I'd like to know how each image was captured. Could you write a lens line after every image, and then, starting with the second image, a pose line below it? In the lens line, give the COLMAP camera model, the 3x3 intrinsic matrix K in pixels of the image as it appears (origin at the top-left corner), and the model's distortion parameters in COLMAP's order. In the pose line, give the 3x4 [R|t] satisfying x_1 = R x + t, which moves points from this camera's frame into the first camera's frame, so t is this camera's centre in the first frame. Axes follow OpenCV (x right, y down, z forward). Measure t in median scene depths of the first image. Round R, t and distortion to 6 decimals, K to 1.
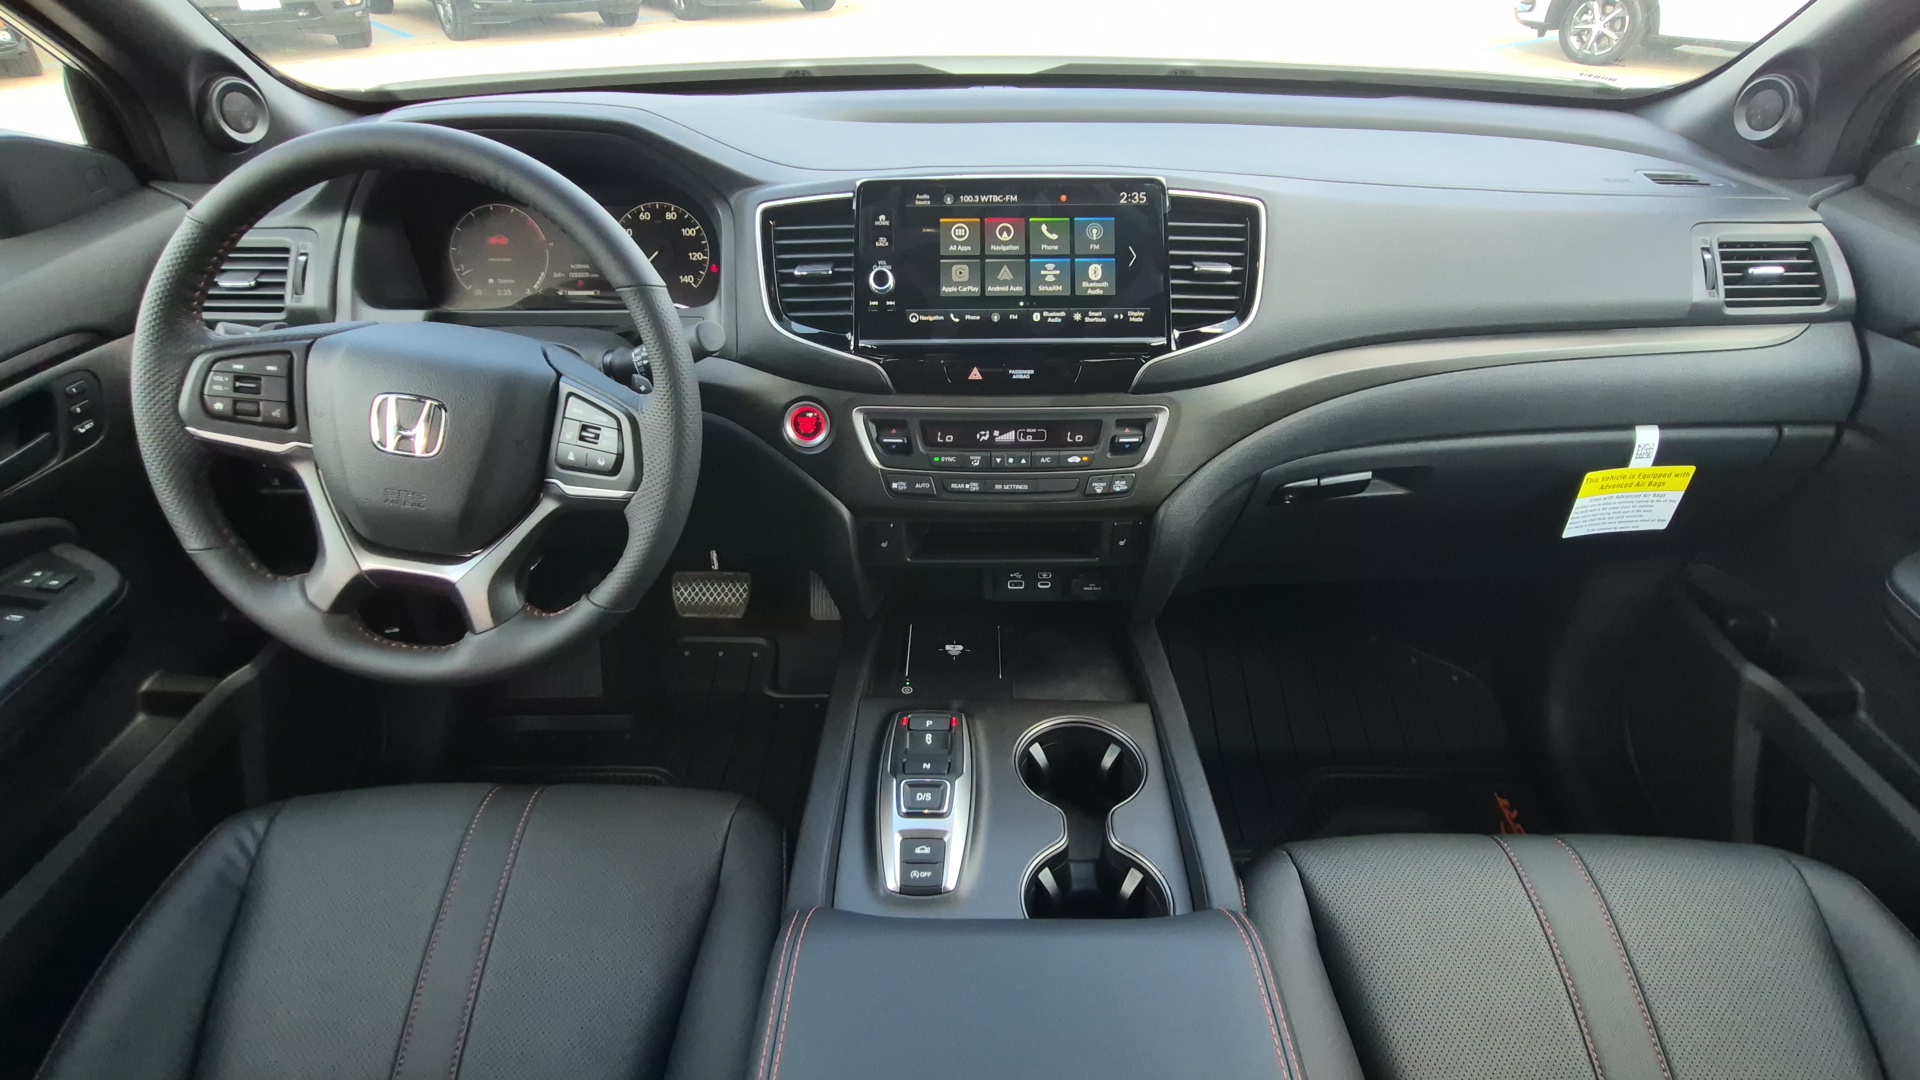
lens RADIAL K [[1011.0, 0, 975.3], [0, 1011.0, 539.6], [0, 0, 1]] dist [-0.019271, 0.000623]
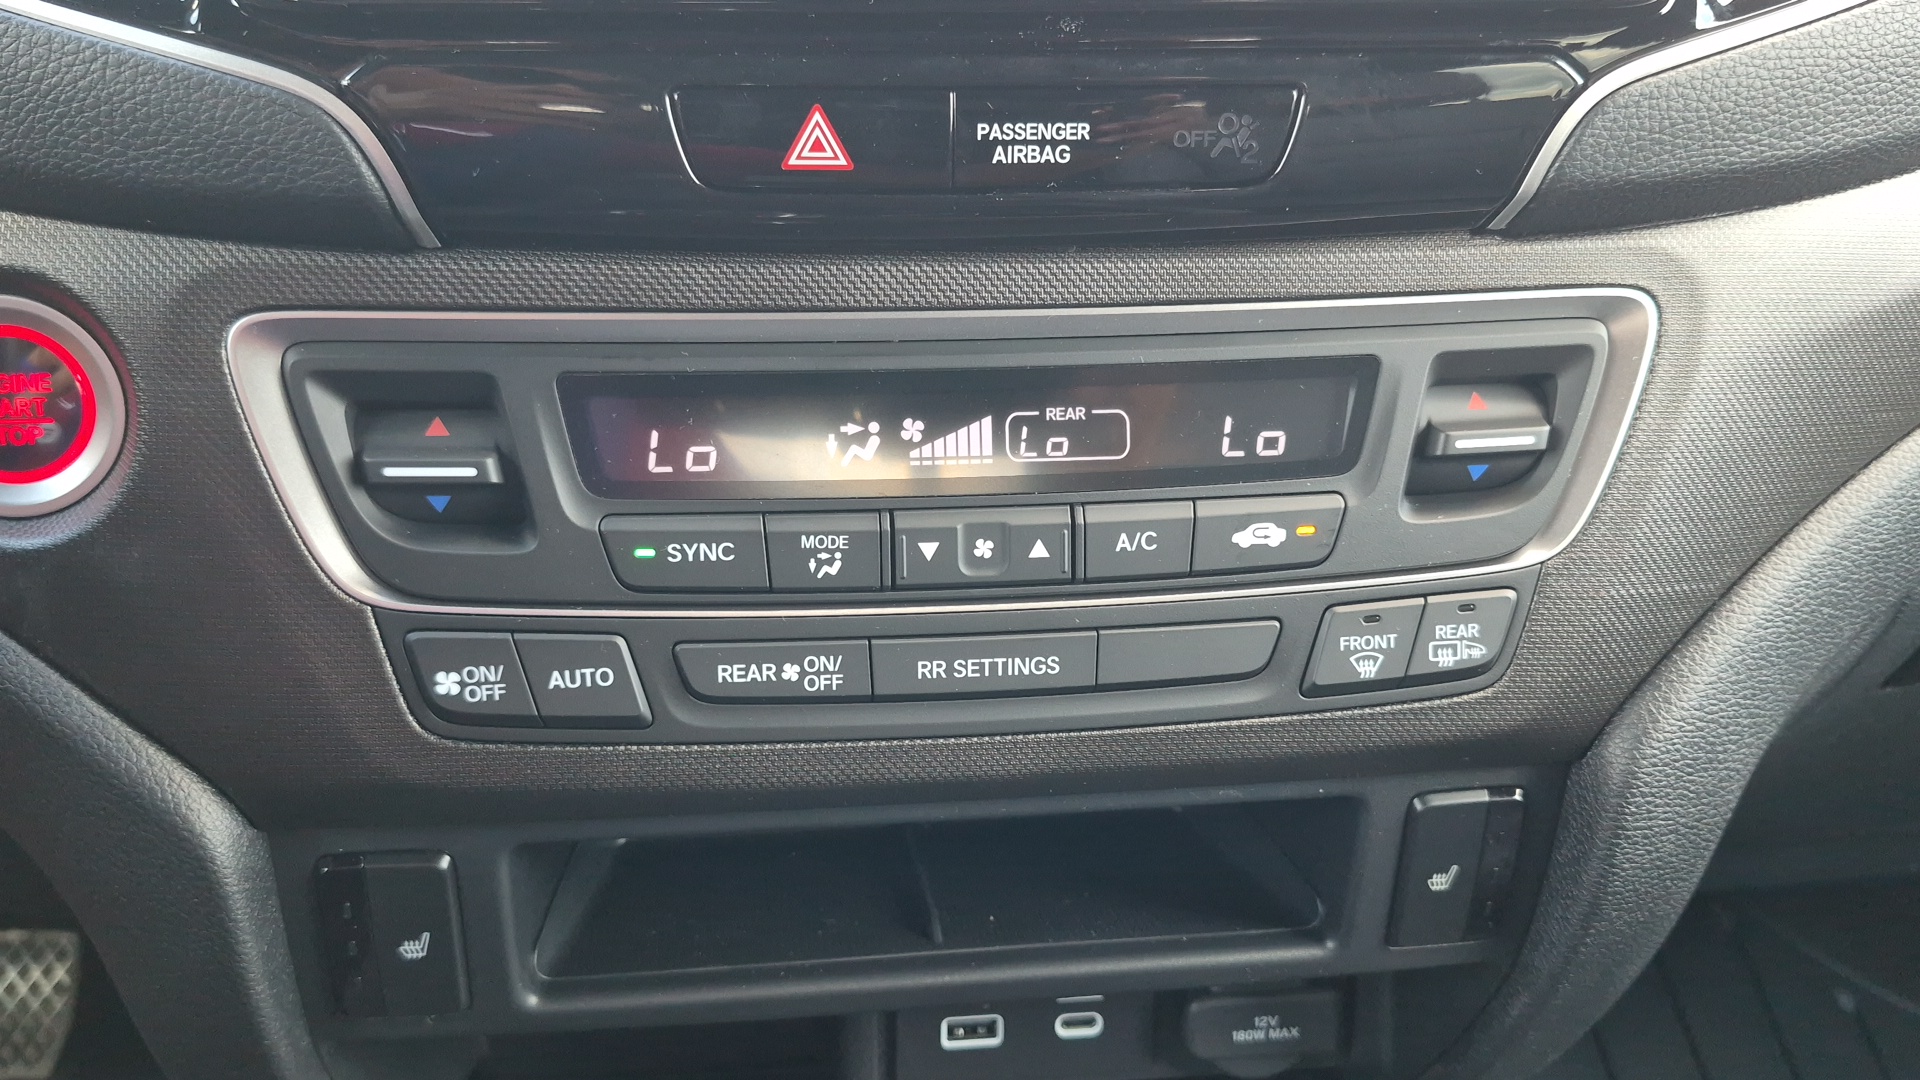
lens RADIAL K [[1668.7, 0, 949.9], [0, 1668.7, 561.0], [0, 0, 1]] dist [0.076887, -0.092278]
pose [[0.990521, -0.031361, 0.133732, -0.021826], [0.042602, 0.995718, -0.082042, -0.046264], [-0.130586, 0.086961, 0.987616, 0.645428]]
